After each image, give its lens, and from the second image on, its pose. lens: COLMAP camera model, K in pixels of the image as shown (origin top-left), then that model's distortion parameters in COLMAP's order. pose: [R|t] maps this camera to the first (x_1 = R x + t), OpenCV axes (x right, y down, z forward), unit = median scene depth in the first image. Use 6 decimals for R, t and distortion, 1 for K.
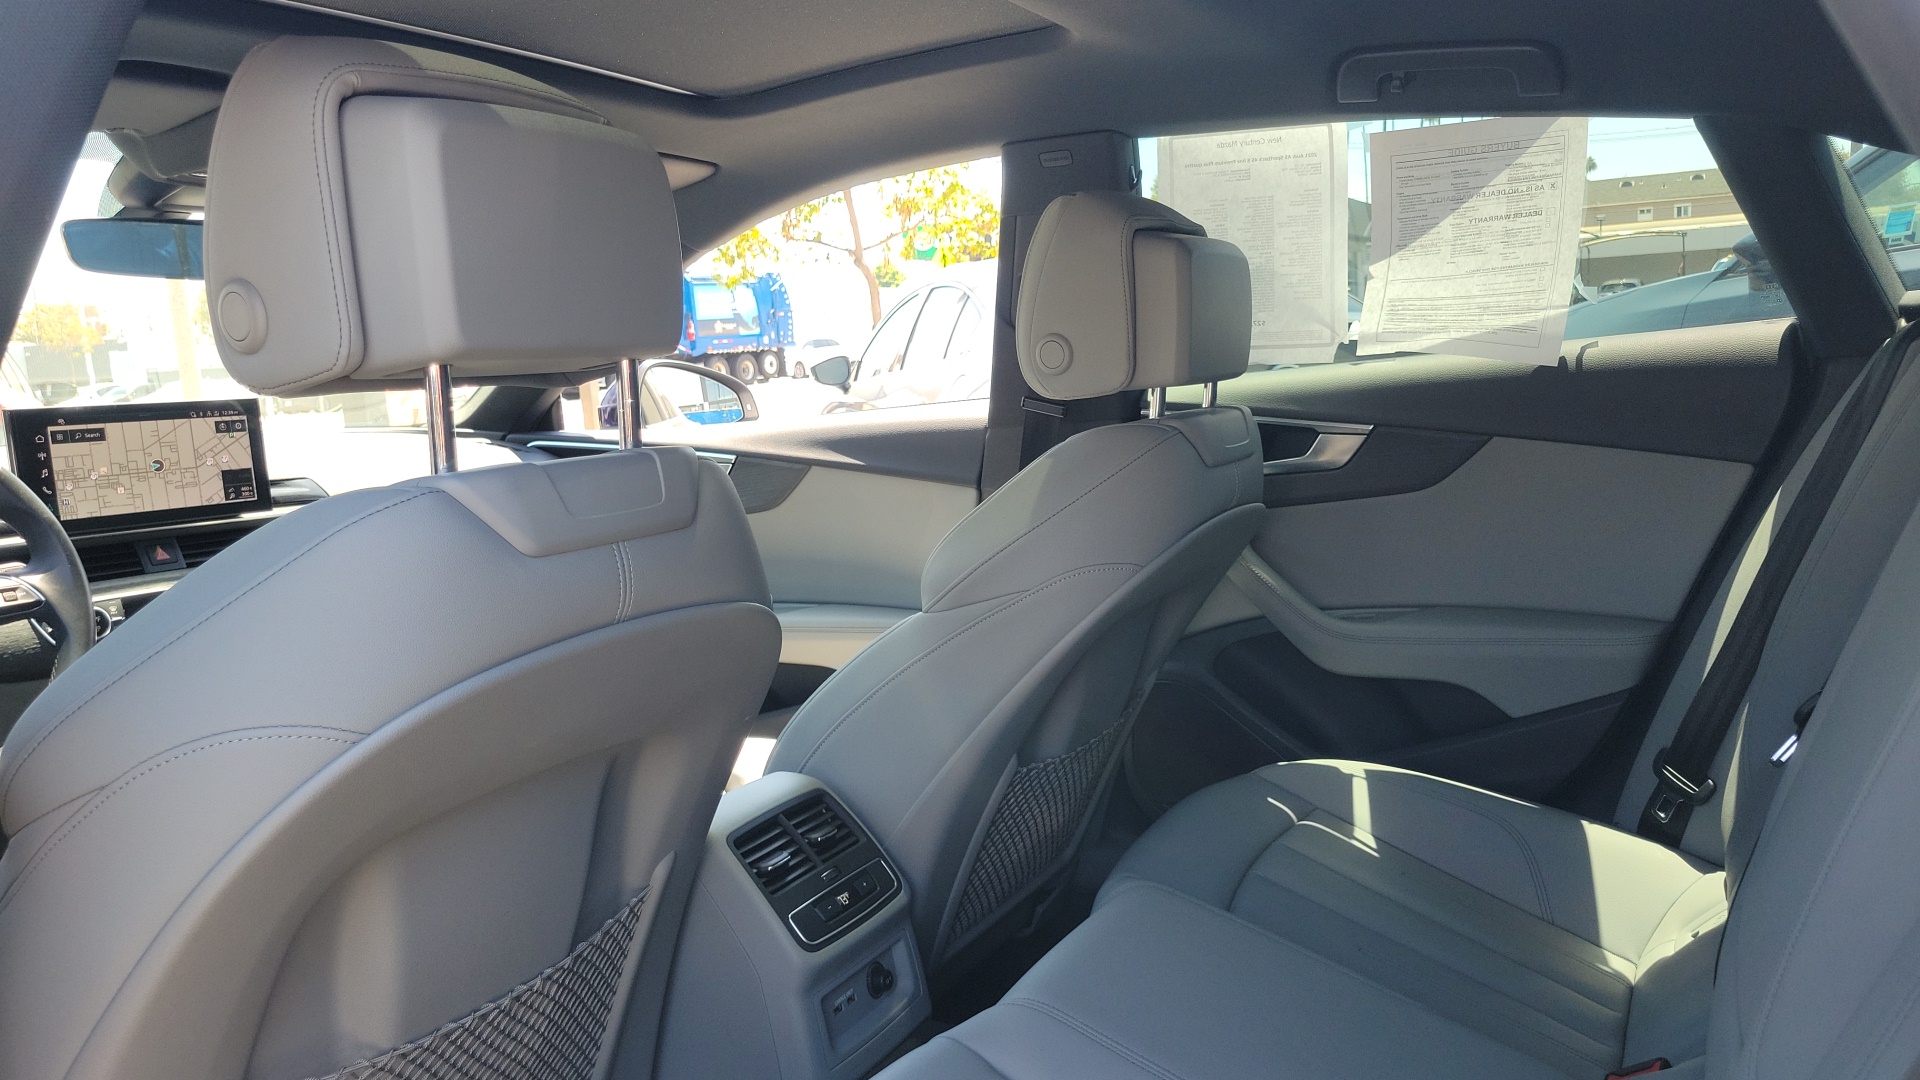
lens RADIAL K [[1455.4, 0, 949.6], [0, 1455.4, 536.2], [0, 0, 1]] dist [0.030839, -0.017600]
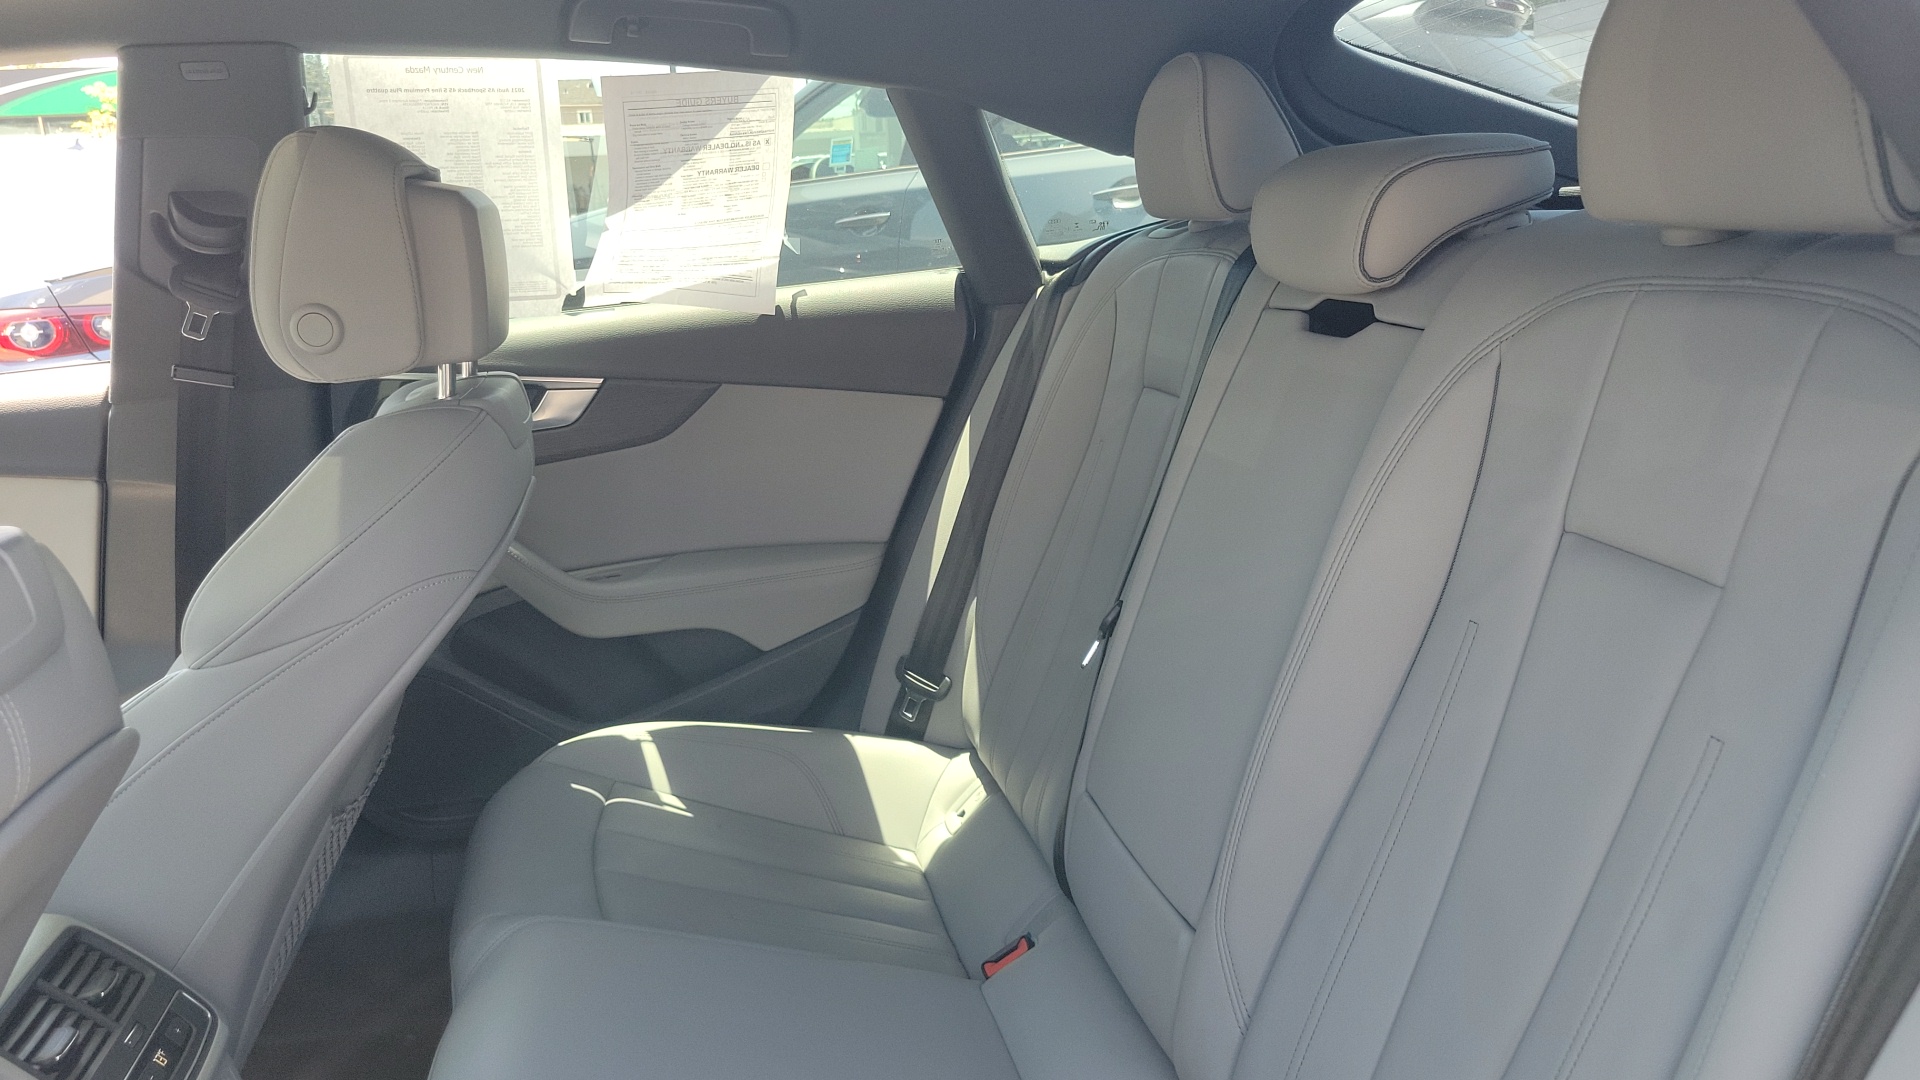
lens RADIAL K [[1455.4, 0, 973.9], [0, 1455.4, 531.7], [0, 0, 1]] dist [0.030839, -0.017600]
pose [[0.759485, -0.129293, 0.637547, -0.163777], [0.088133, 0.991464, 0.096077, -0.050443], [-0.644527, -0.016780, 0.764397, 0.109765]]
